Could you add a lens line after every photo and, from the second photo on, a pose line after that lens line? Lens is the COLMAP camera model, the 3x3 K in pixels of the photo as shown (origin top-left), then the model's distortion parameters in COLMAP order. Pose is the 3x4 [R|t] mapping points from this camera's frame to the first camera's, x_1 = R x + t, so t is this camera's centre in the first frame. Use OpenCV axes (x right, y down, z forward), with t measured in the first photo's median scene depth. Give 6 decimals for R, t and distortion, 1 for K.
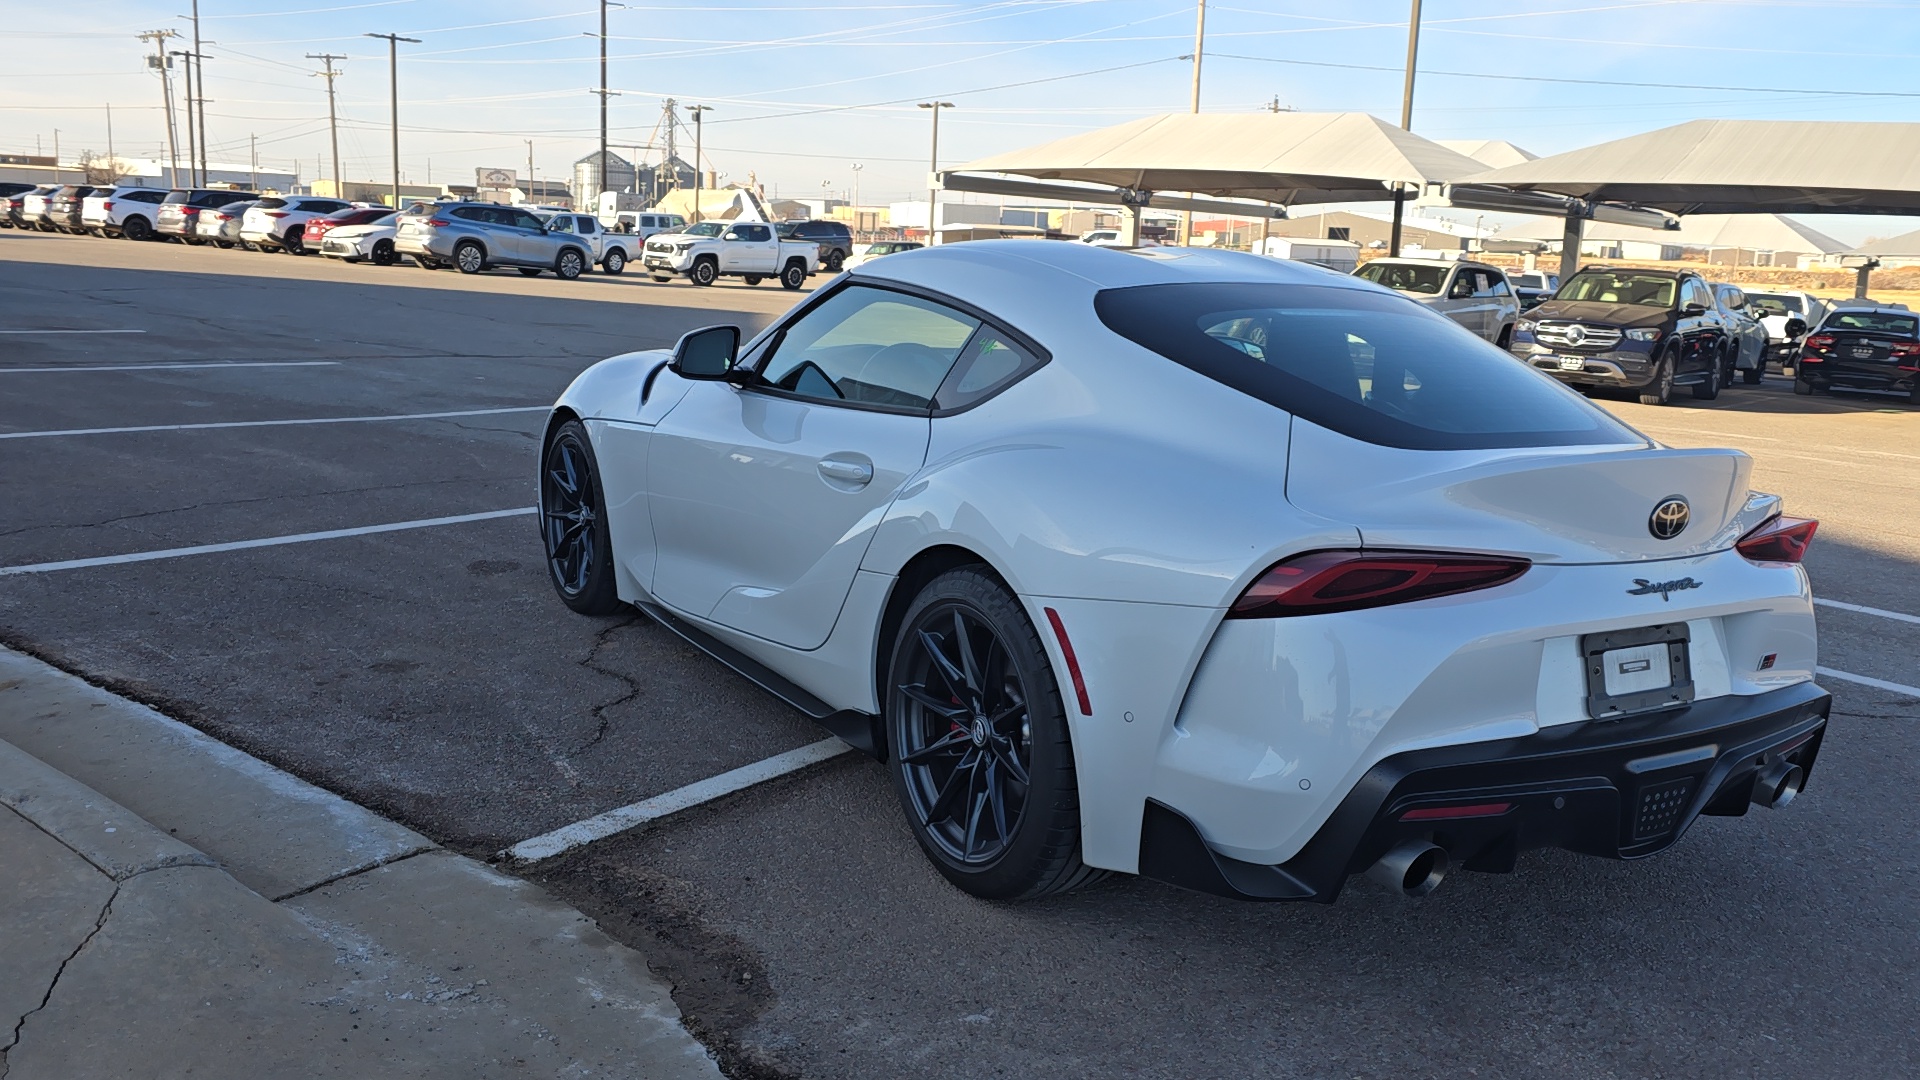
lens RADIAL K [[1520.5, 0, 960.4], [0, 1520.5, 543.4], [0, 0, 1]] dist [-0.000221, -0.002523]
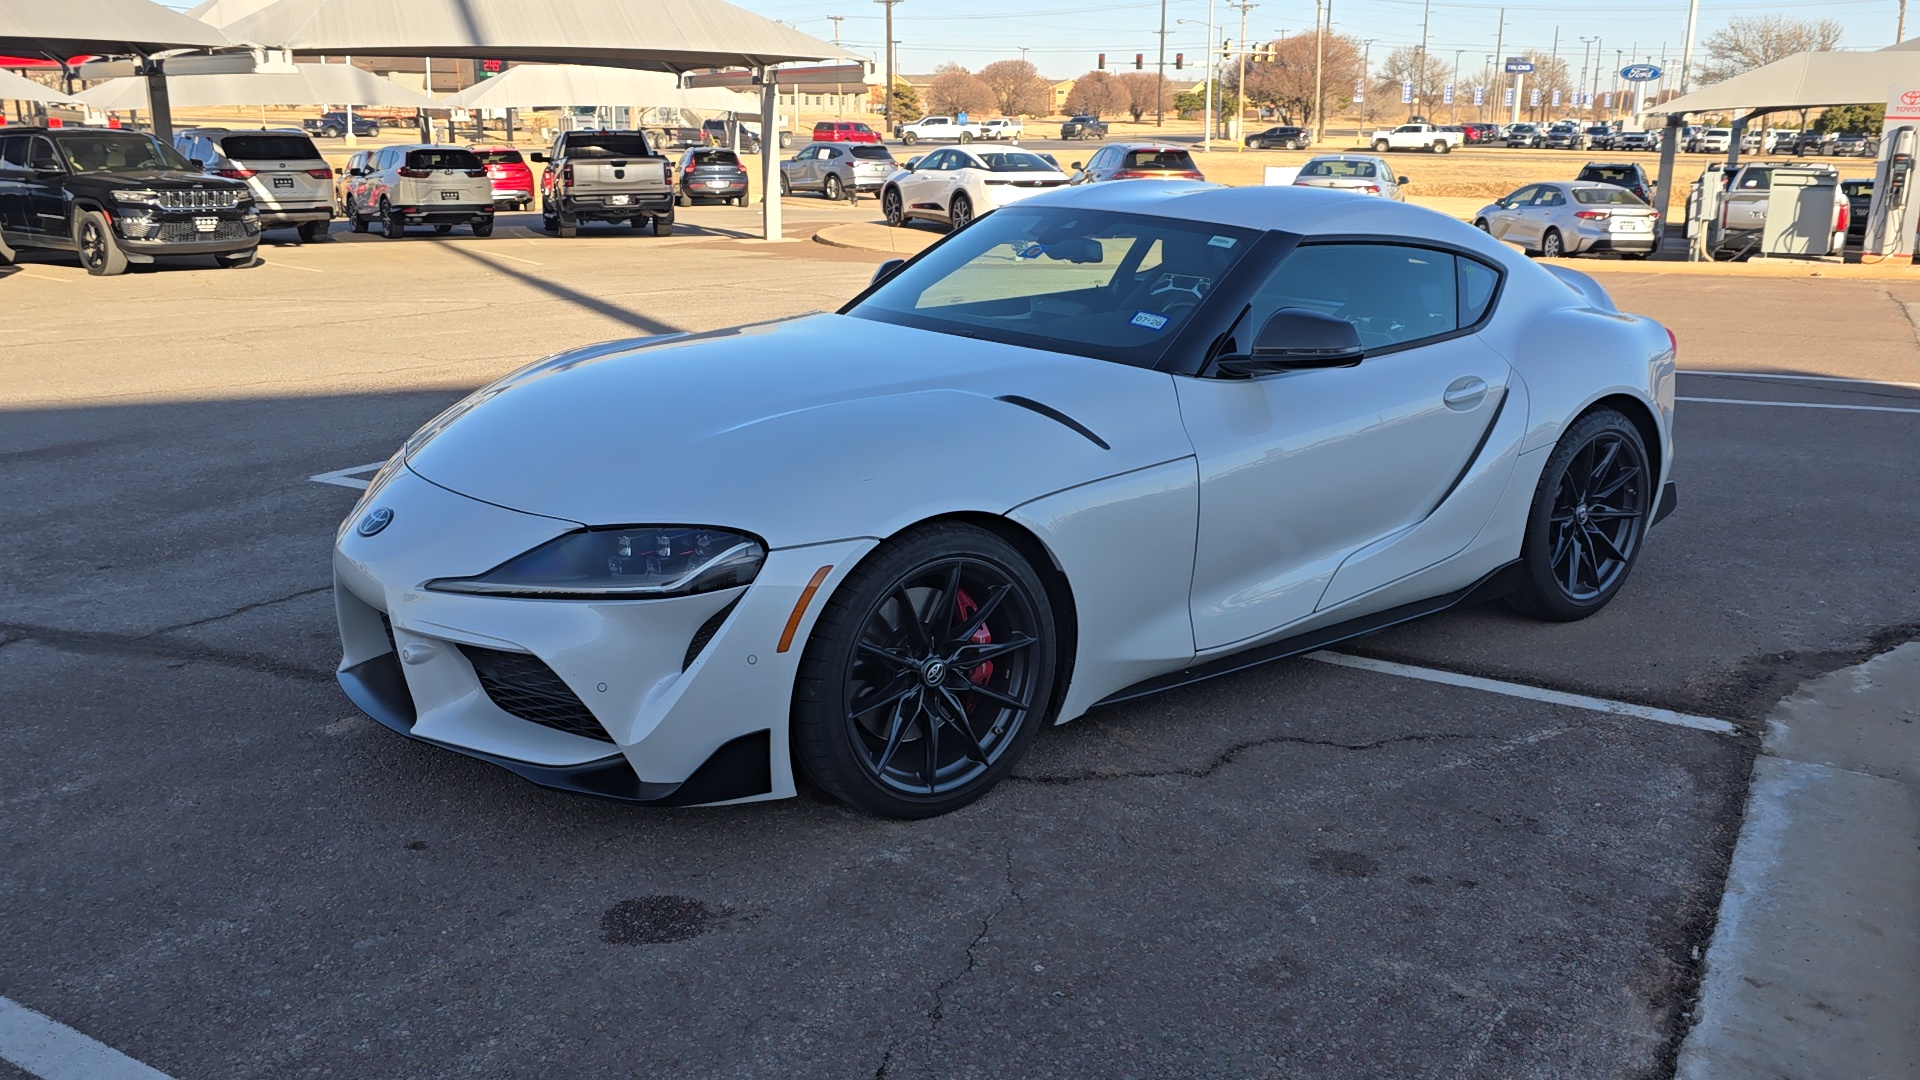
lens RADIAL K [[1602.2, 0, 962.7], [0, 1602.2, 531.5], [0, 0, 1]] dist [-0.009249, 0.017732]
pose [[-0.095948, -0.297625, 0.949849, -1.239342], [0.170159, 0.935301, 0.310255, -0.393985], [-0.980734, 0.191394, -0.039097, 1.433046]]
